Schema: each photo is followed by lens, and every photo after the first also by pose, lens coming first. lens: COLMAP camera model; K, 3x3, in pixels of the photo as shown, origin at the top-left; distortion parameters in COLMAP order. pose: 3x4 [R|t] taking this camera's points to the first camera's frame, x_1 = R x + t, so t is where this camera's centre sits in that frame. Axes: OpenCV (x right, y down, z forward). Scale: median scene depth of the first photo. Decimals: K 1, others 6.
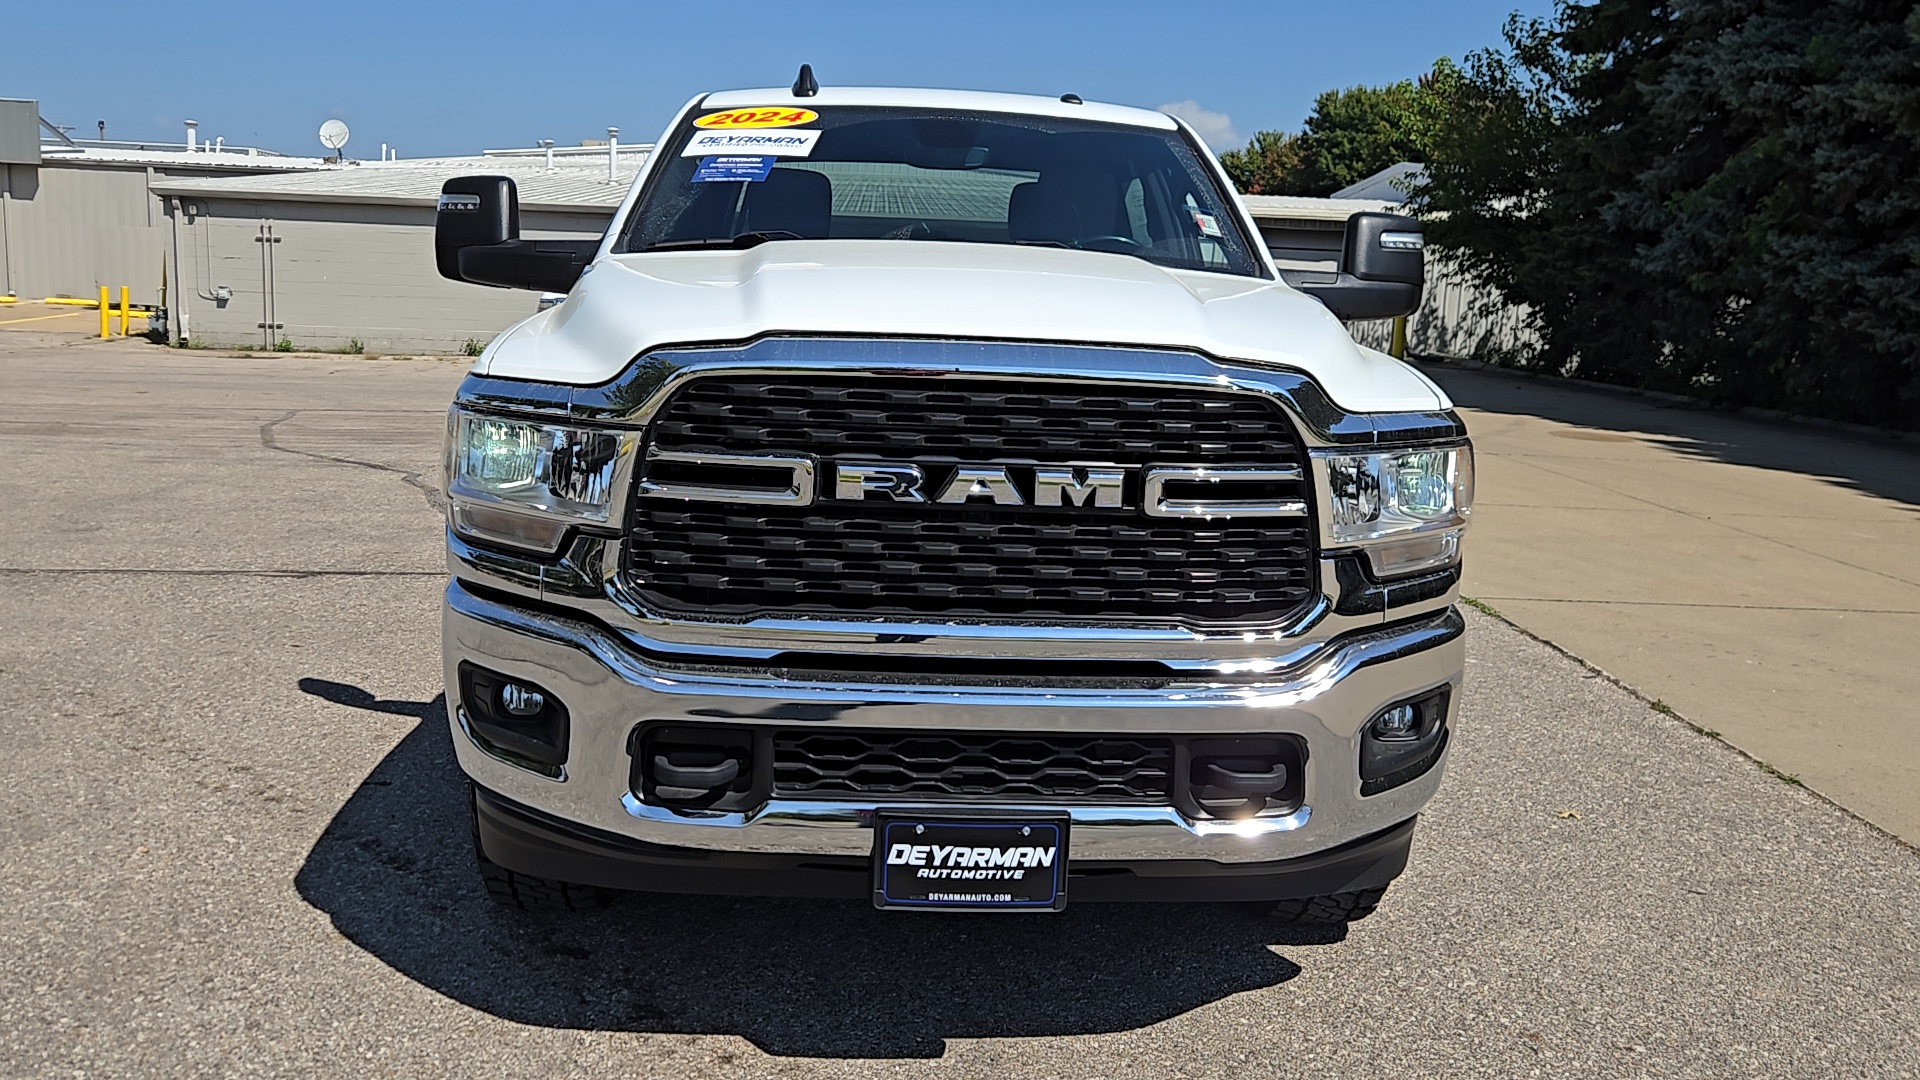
lens RADIAL K [[1593.2, 0, 963.8], [0, 1593.2, 538.9], [0, 0, 1]] dist [0.010010, -0.006926]
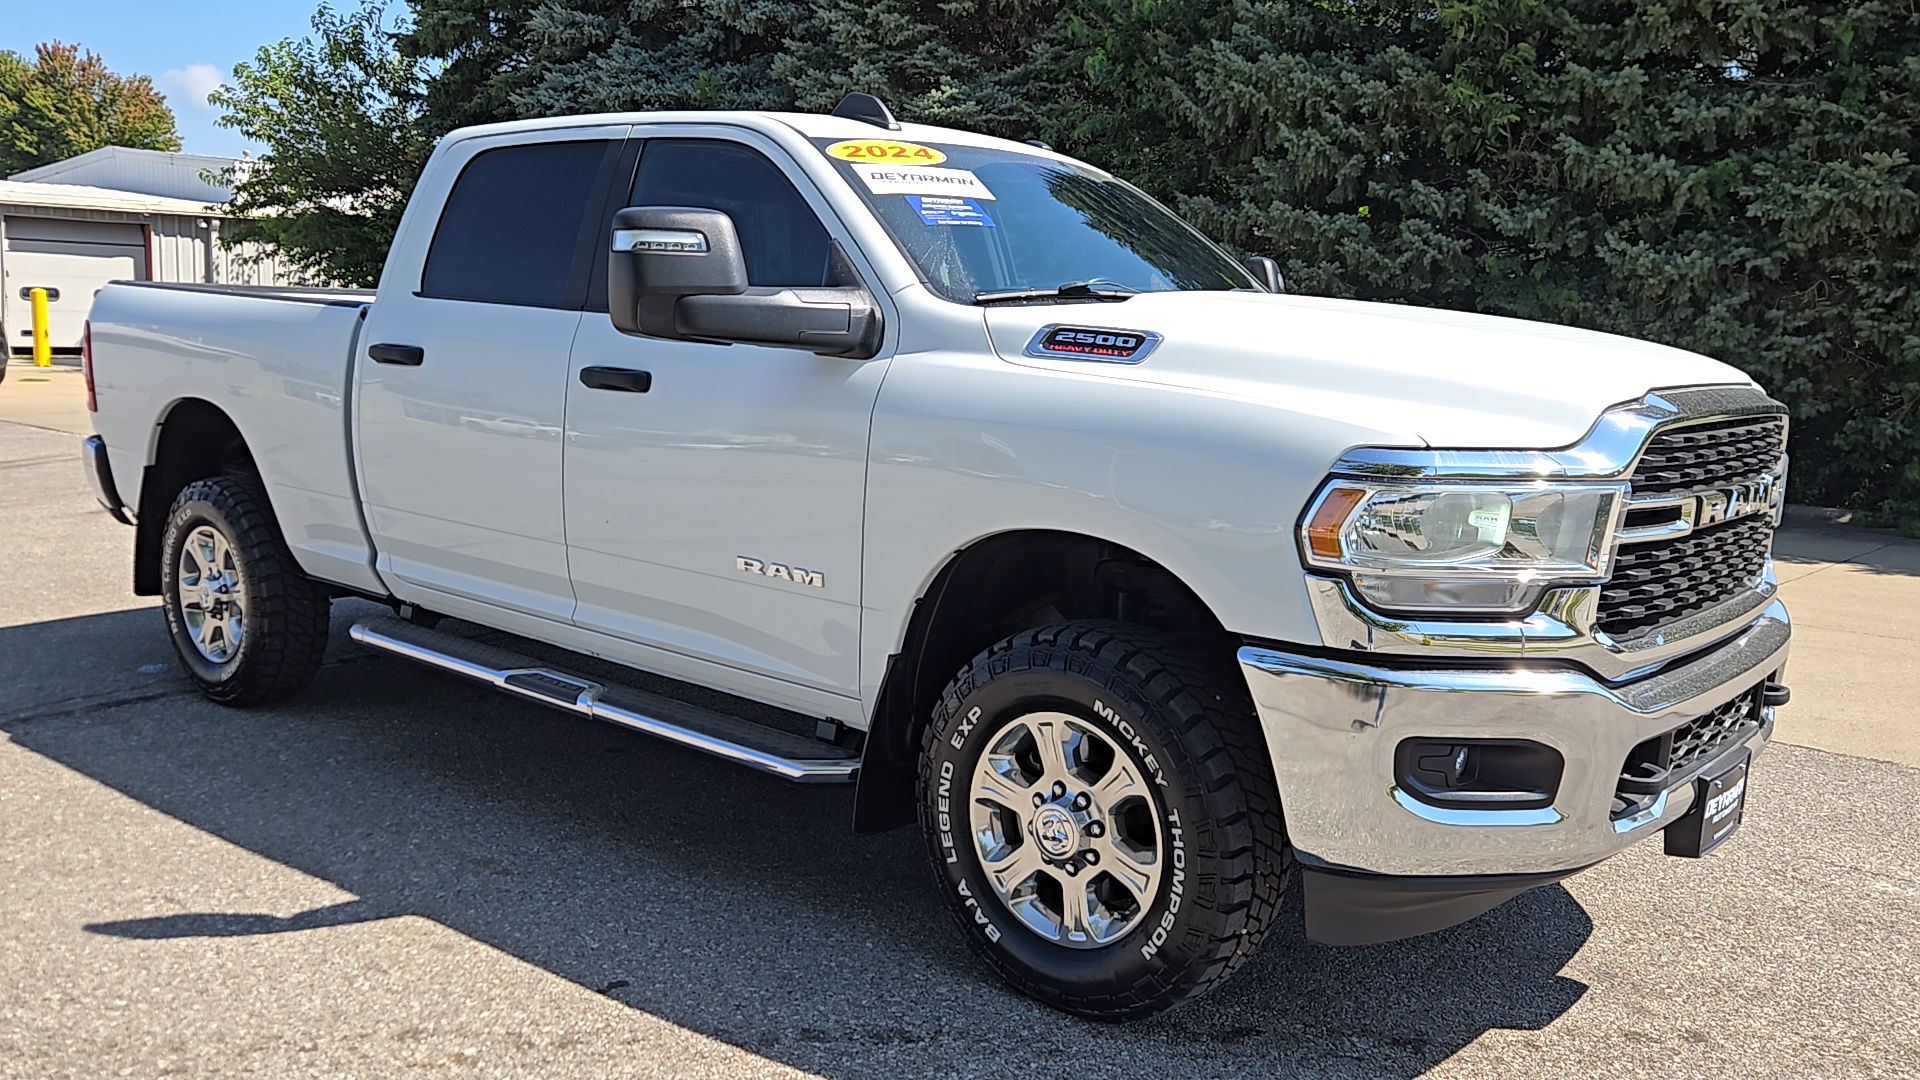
lens RADIAL K [[1593.2, 0, 953.9], [0, 1593.2, 545.3], [0, 0, 1]] dist [0.010010, -0.006926]
pose [[0.685869, -0.120731, 0.717641, -0.190954], [0.113770, 0.991806, 0.058121, -0.020813], [-0.718777, 0.041782, 0.693984, 0.081713]]
